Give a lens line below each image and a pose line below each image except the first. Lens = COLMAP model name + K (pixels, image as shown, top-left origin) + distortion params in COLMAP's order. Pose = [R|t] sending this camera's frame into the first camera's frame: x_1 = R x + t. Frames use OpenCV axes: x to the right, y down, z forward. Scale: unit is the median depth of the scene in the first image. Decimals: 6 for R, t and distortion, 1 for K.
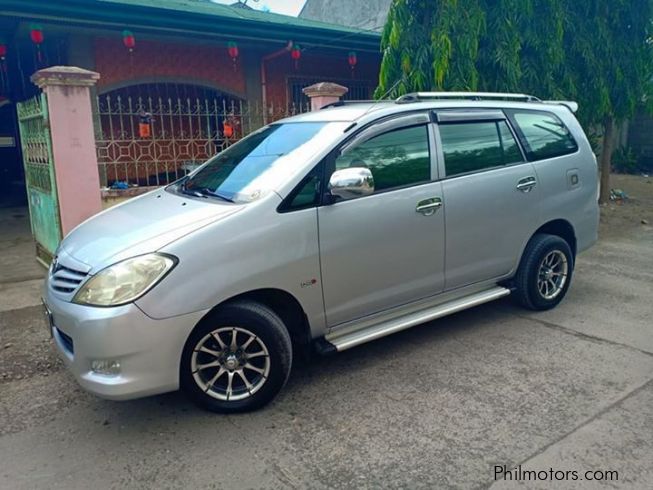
lens RADIAL K [[524.3, 0, 326.5], [0, 524.3, 245.0], [0, 0, 1]] dist [0.097244, -0.176706]
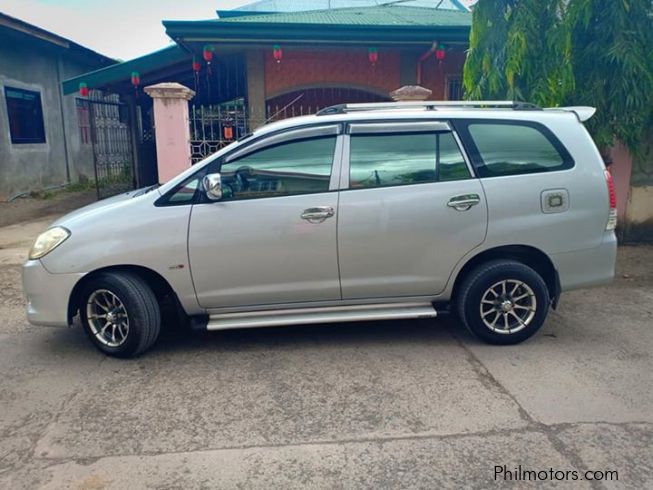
lens RADIAL K [[524.3, 0, 326.5], [0, 524.3, 245.0], [0, 0, 1]] dist [0.097244, -0.176706]
pose [[0.857602, 0.124064, -0.499126, 0.702646], [-0.118108, 0.992041, 0.043650, -0.057825], [0.500568, 0.021516, 0.865430, 0.100036]]
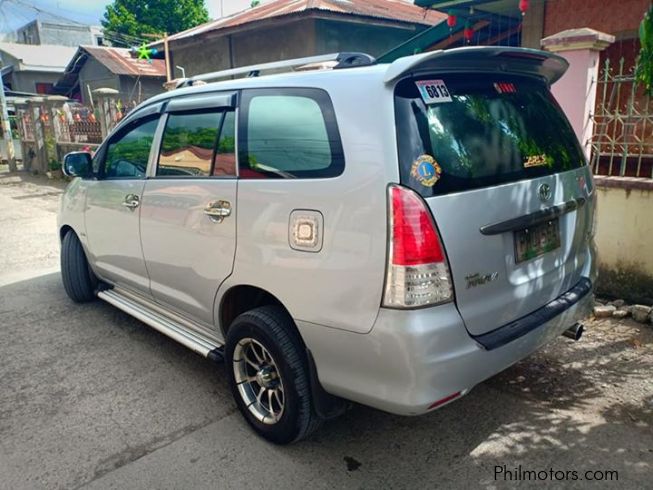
lens RADIAL K [[524.3, 0, 326.5], [0, 524.3, 245.0], [0, 0, 1]] dist [0.097244, -0.176706]
pose [[0.122867, 0.254387, -0.959266, 1.117162], [-0.182199, 0.955942, 0.230169, -0.269891], [0.975555, 0.146497, 0.163803, 1.135551]]
